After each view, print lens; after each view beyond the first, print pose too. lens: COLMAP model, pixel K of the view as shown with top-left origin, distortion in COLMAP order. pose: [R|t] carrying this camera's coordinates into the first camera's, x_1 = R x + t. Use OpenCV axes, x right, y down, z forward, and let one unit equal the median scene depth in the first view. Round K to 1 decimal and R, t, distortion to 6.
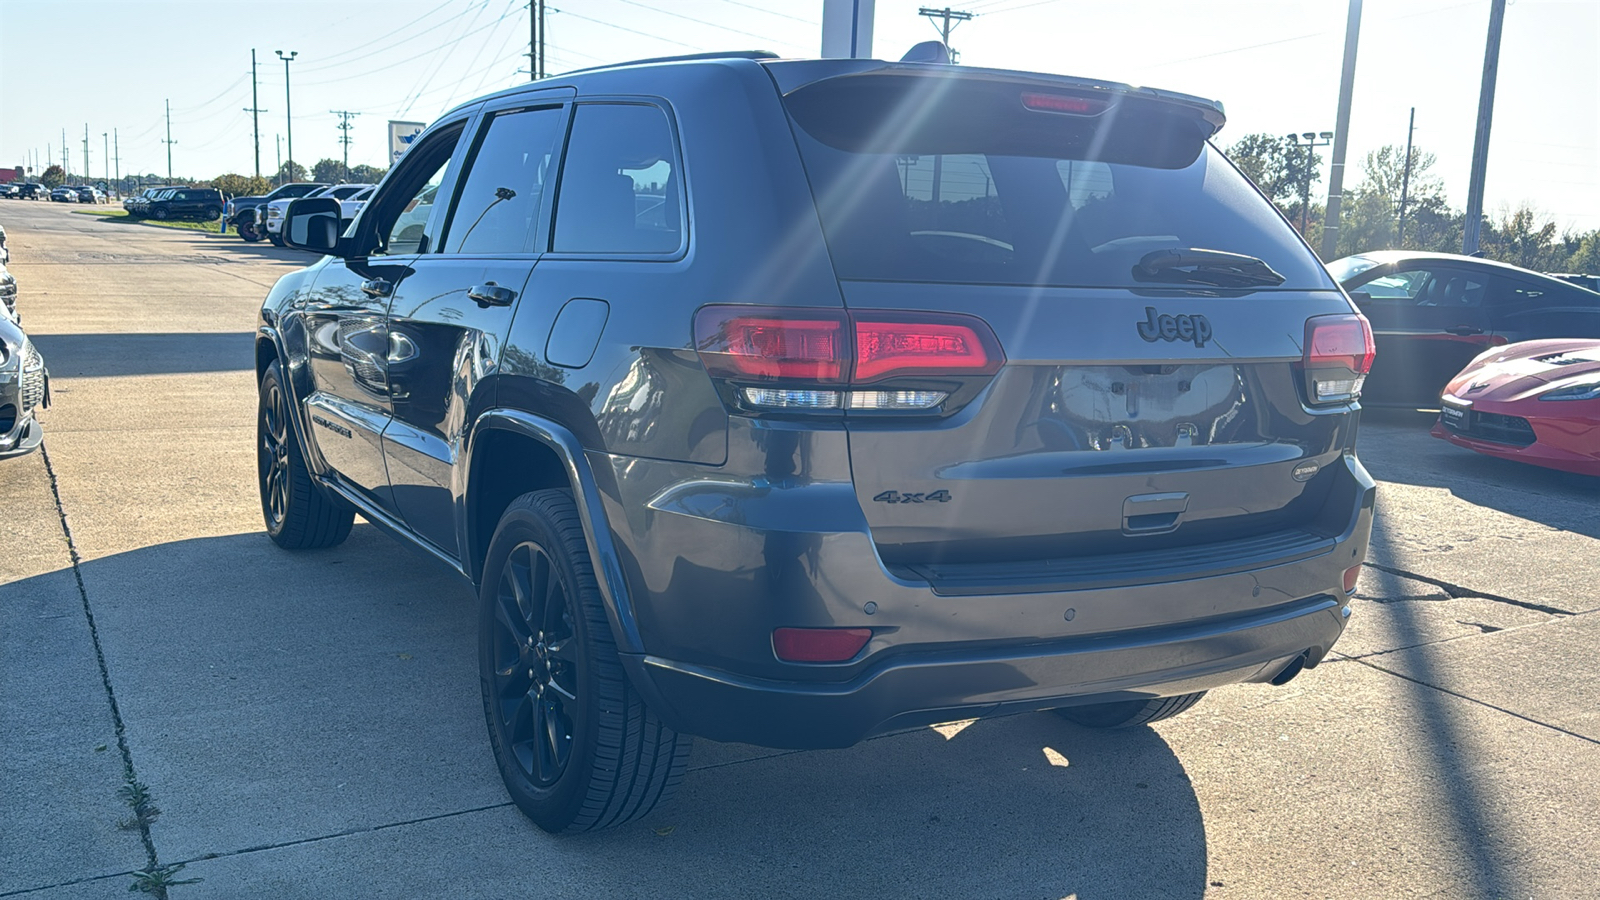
lens RADIAL K [[1395.9, 0, 801.9], [0, 1395.9, 436.9], [0, 0, 1]] dist [0.038794, -0.029718]
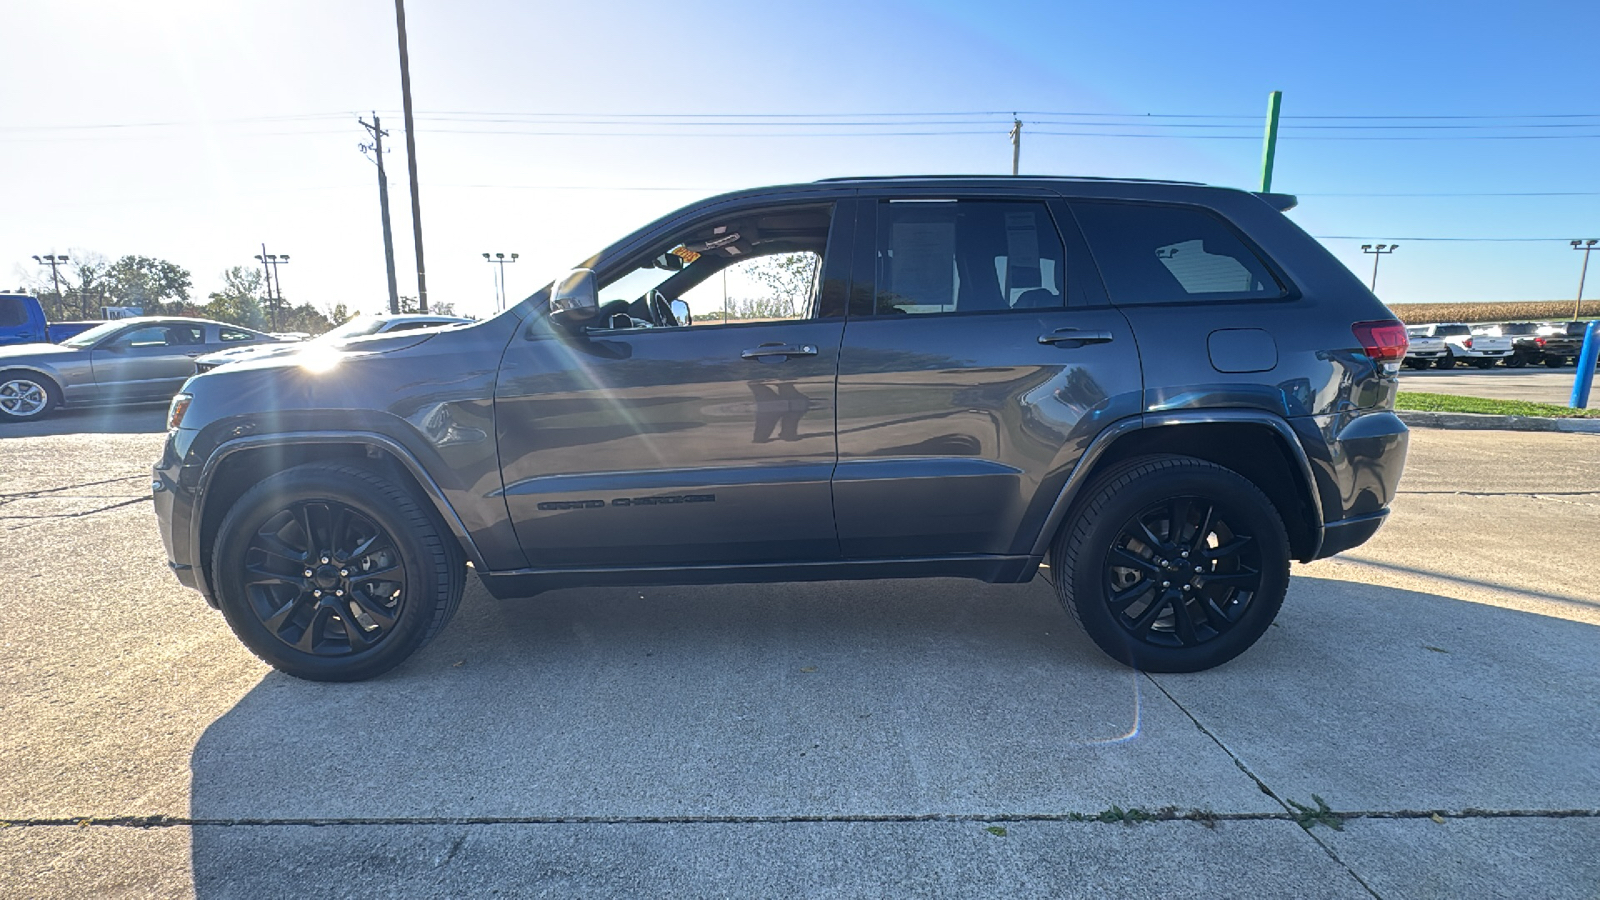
lens RADIAL K [[732.2, 0, 775.7], [0, 732.2, 454.5], [0, 0, 1]] dist [-0.004692, 0.001222]
pose [[0.499646, -0.187162, 0.845768, -0.078092], [0.150921, 0.980255, 0.127764, -0.010298], [-0.852981, 0.063807, 0.518027, 0.069248]]
